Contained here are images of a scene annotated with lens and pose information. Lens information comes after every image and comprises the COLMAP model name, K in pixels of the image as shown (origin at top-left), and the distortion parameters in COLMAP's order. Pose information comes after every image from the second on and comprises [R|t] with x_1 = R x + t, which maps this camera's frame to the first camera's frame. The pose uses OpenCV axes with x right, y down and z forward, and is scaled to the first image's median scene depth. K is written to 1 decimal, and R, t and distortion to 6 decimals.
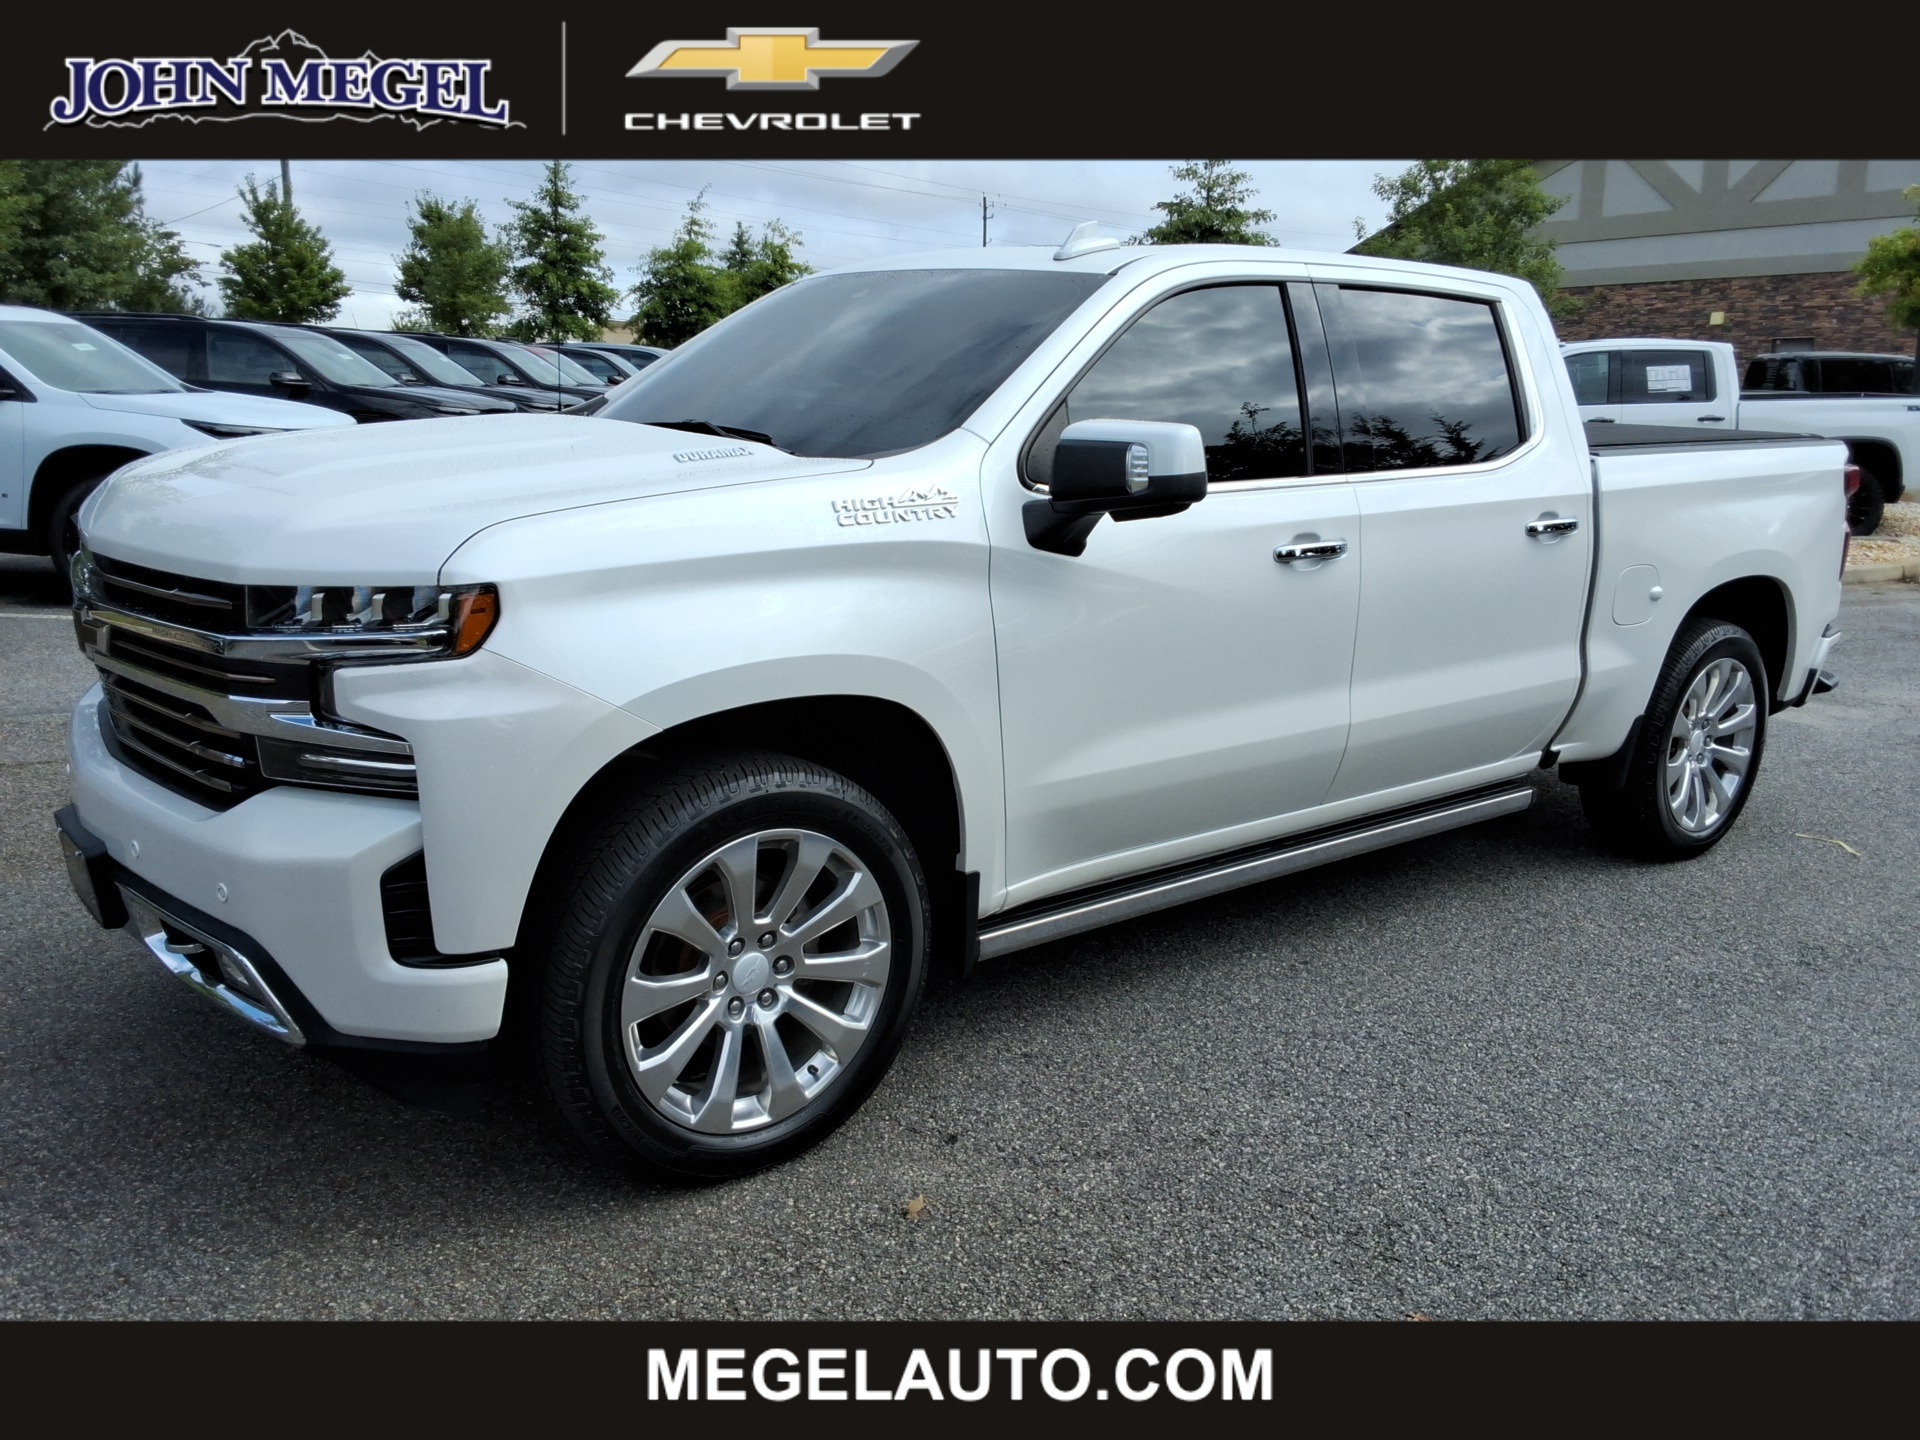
lens RADIAL K [[1548.4, 0, 961.0], [0, 1548.4, 699.6], [0, 0, 1]] dist [0.112314, -0.176532]
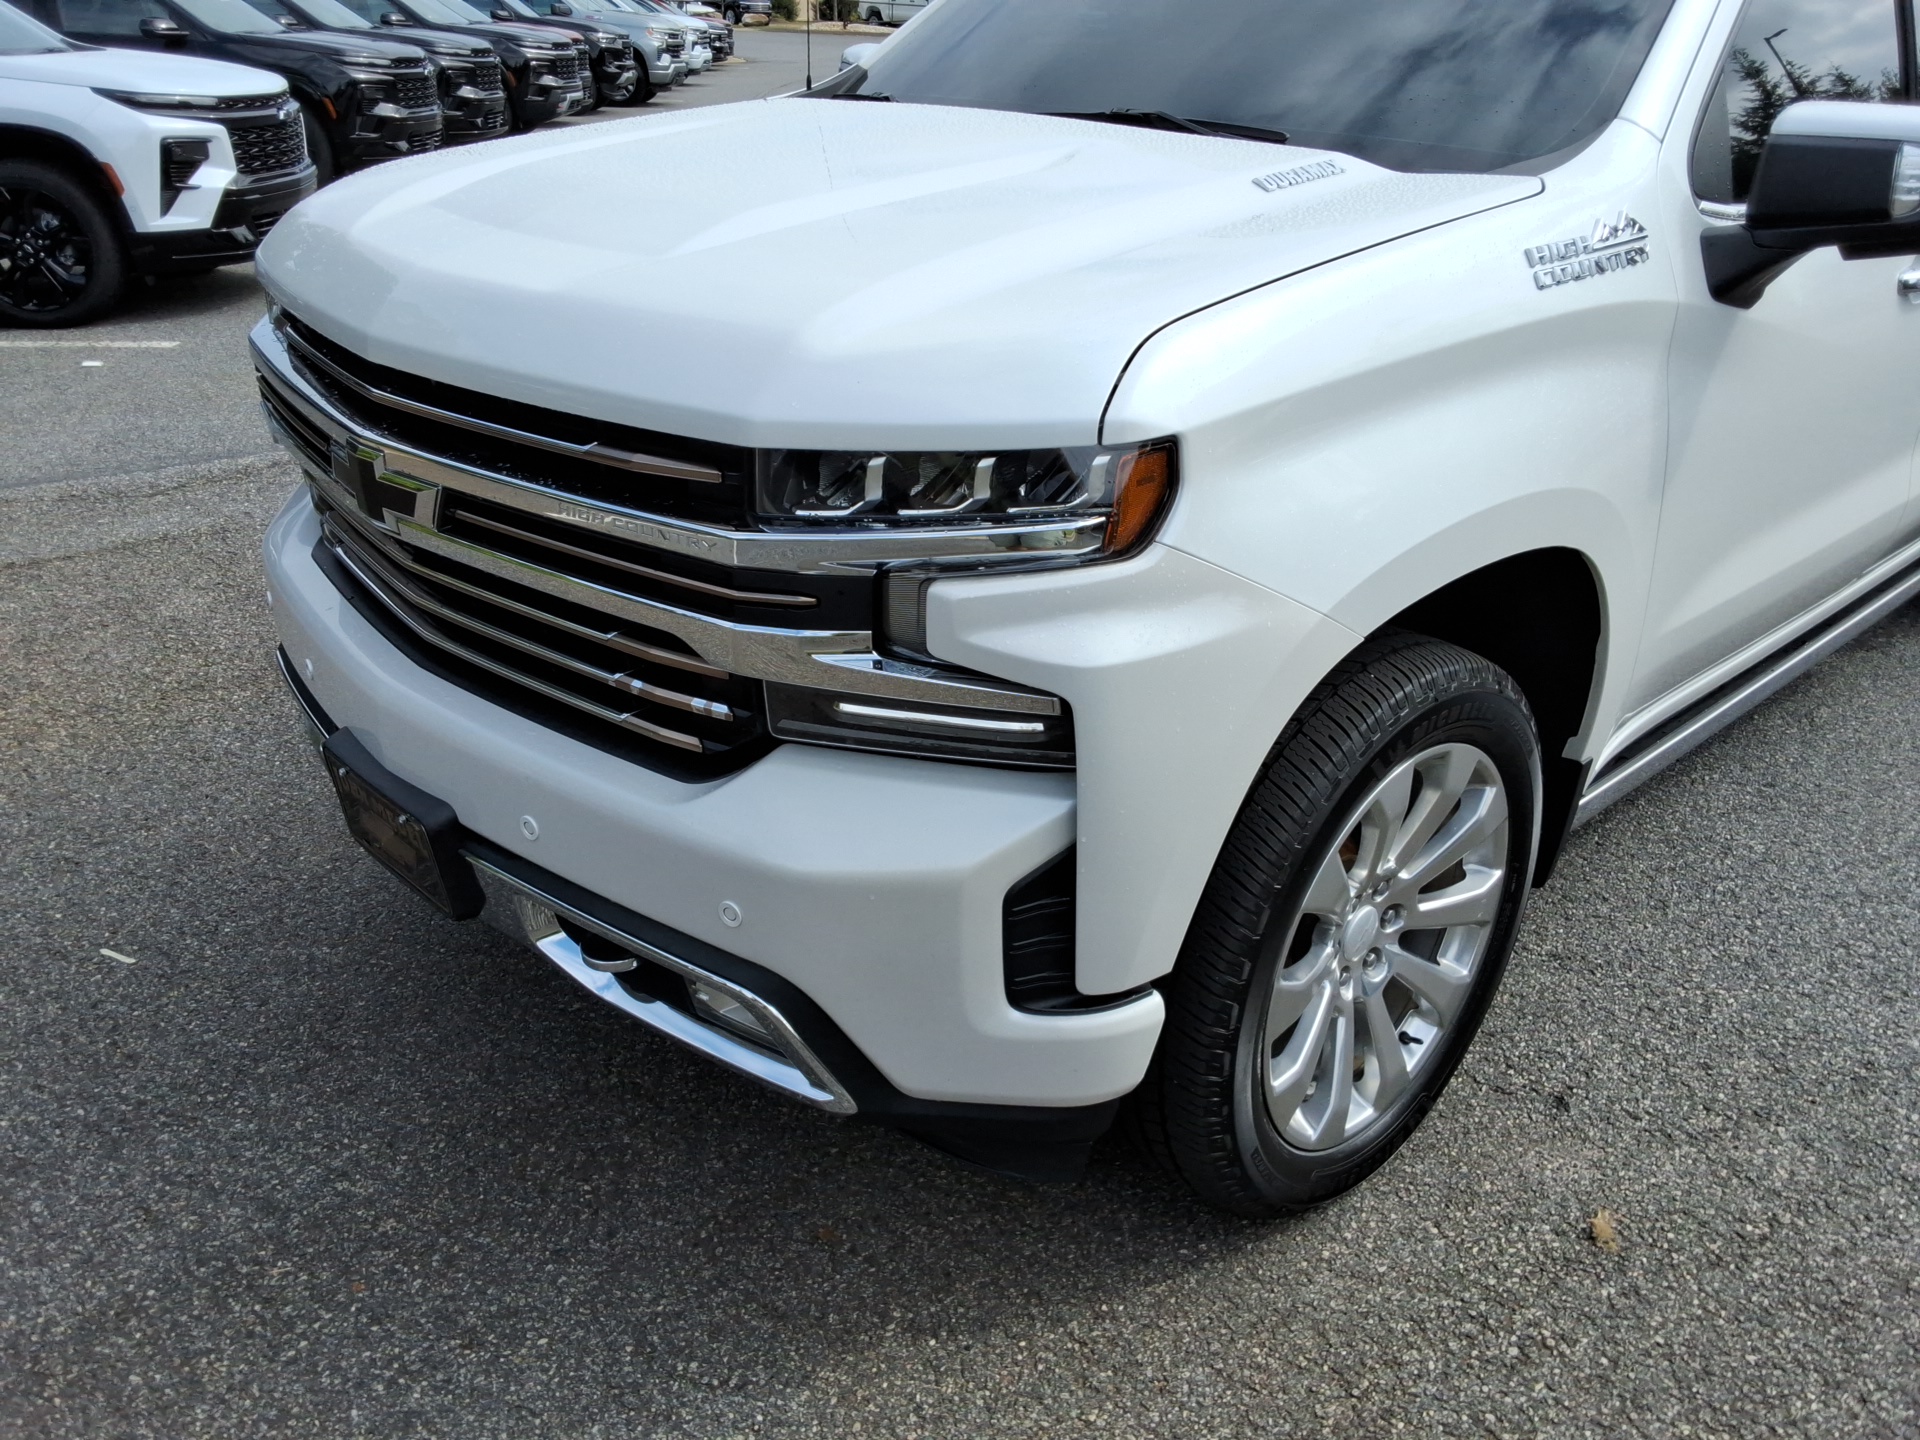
lens RADIAL K [[1548.4, 0, 967.4], [0, 1548.4, 708.4], [0, 0, 1]] dist [0.112314, -0.176532]
pose [[0.996000, -0.045590, 0.076842, -0.337950], [0.027939, 0.975815, 0.216805, -0.081295], [-0.084867, -0.213791, 0.973186, 0.305159]]
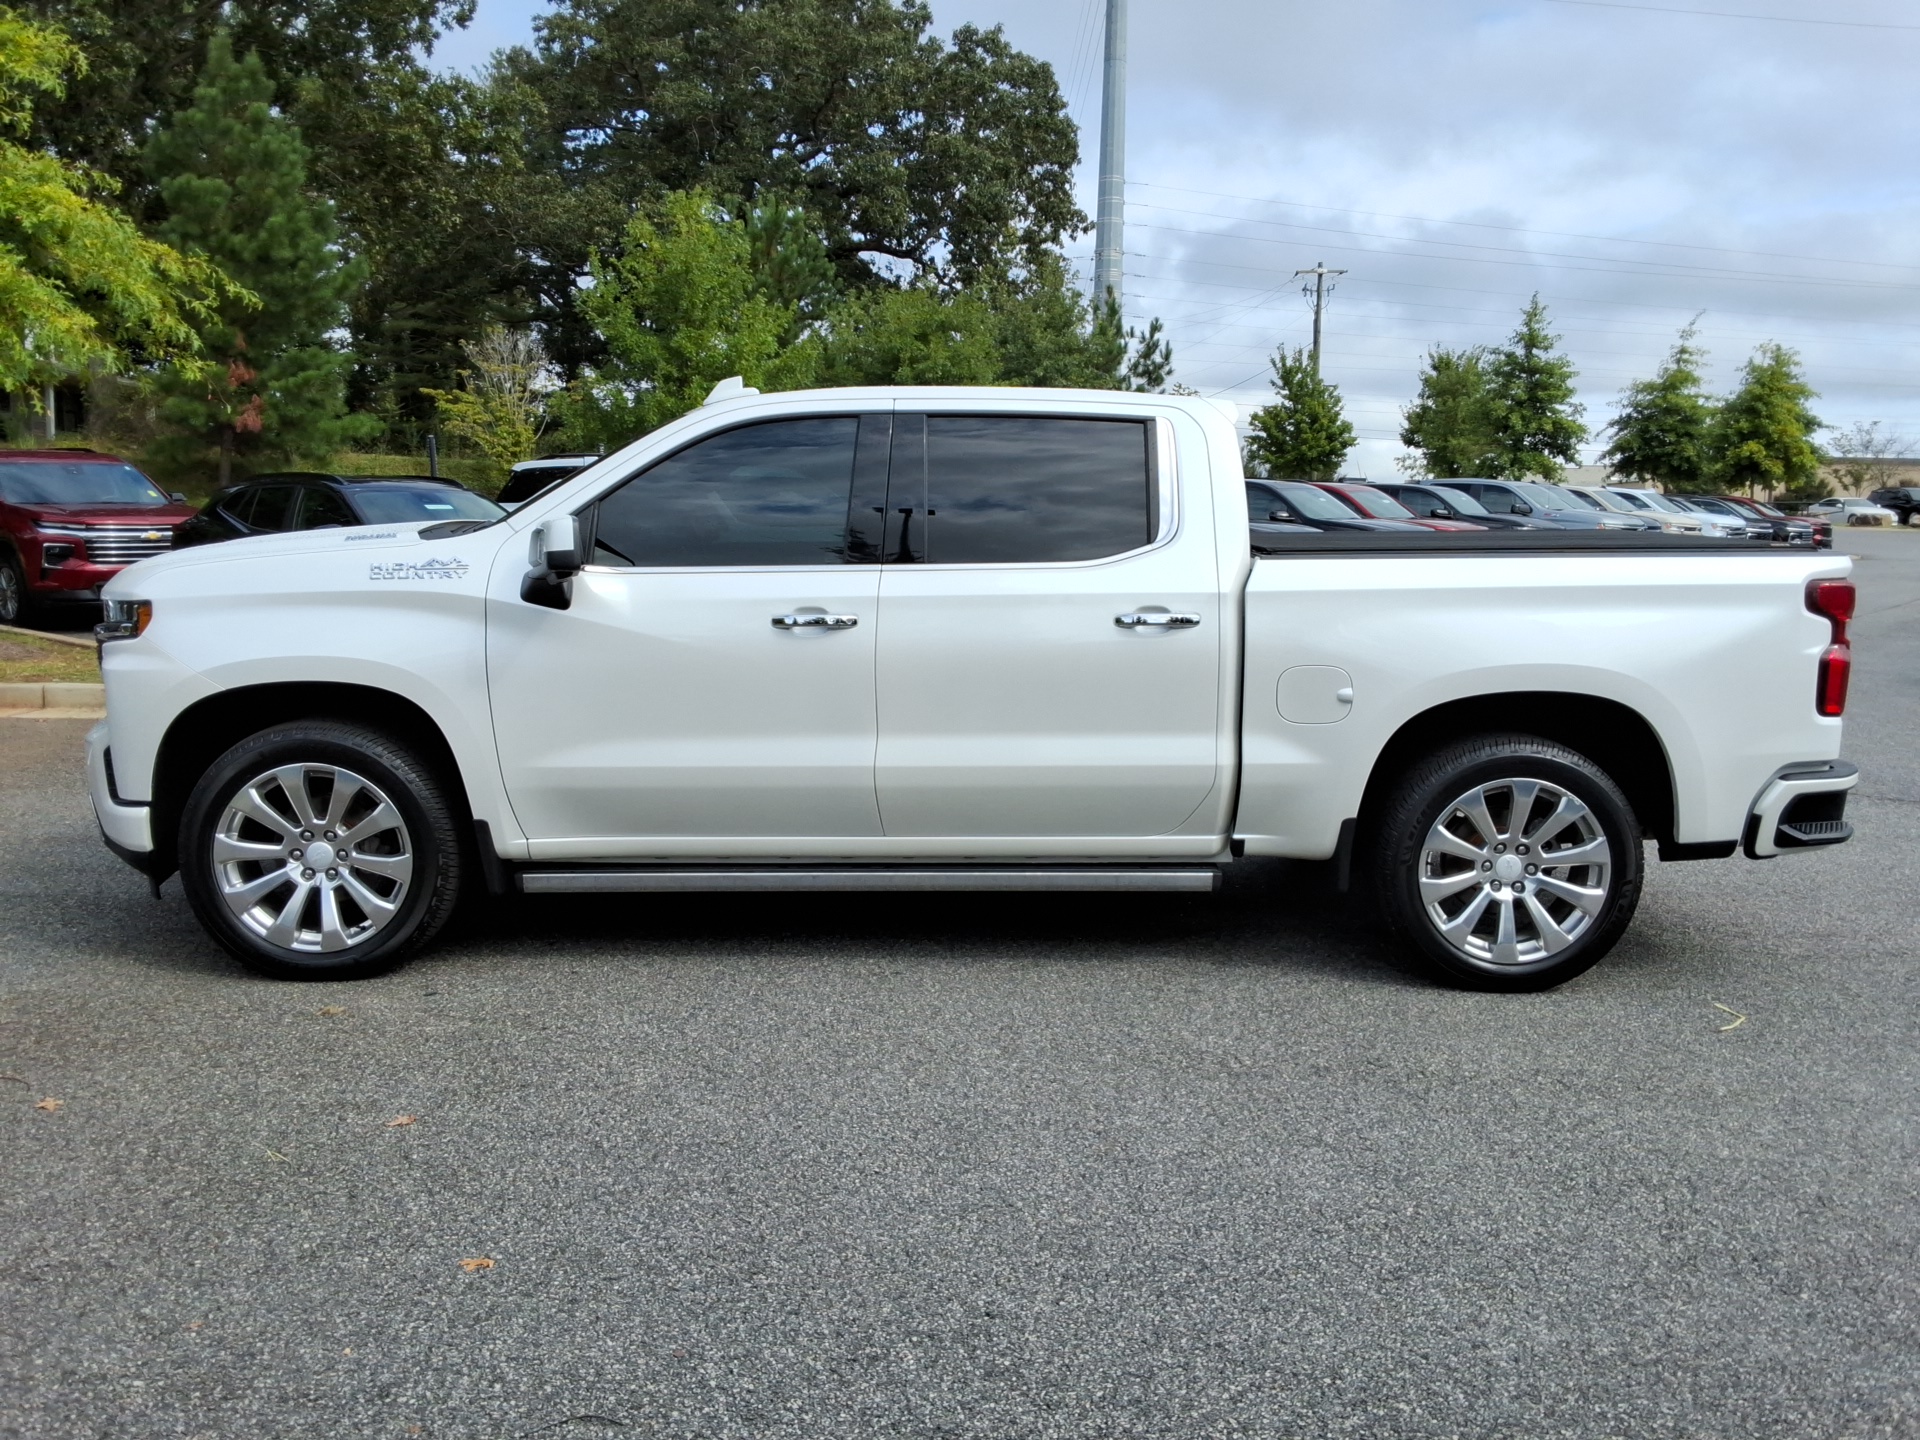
lens RADIAL K [[1548.4, 0, 972.4], [0, 1548.4, 701.2], [0, 0, 1]] dist [0.112314, -0.176532]
pose [[0.785182, 0.061274, -0.616226, 1.267918], [-0.114573, 0.992287, -0.047318, 0.016044], [0.608574, 0.107756, 0.786147, 0.106926]]
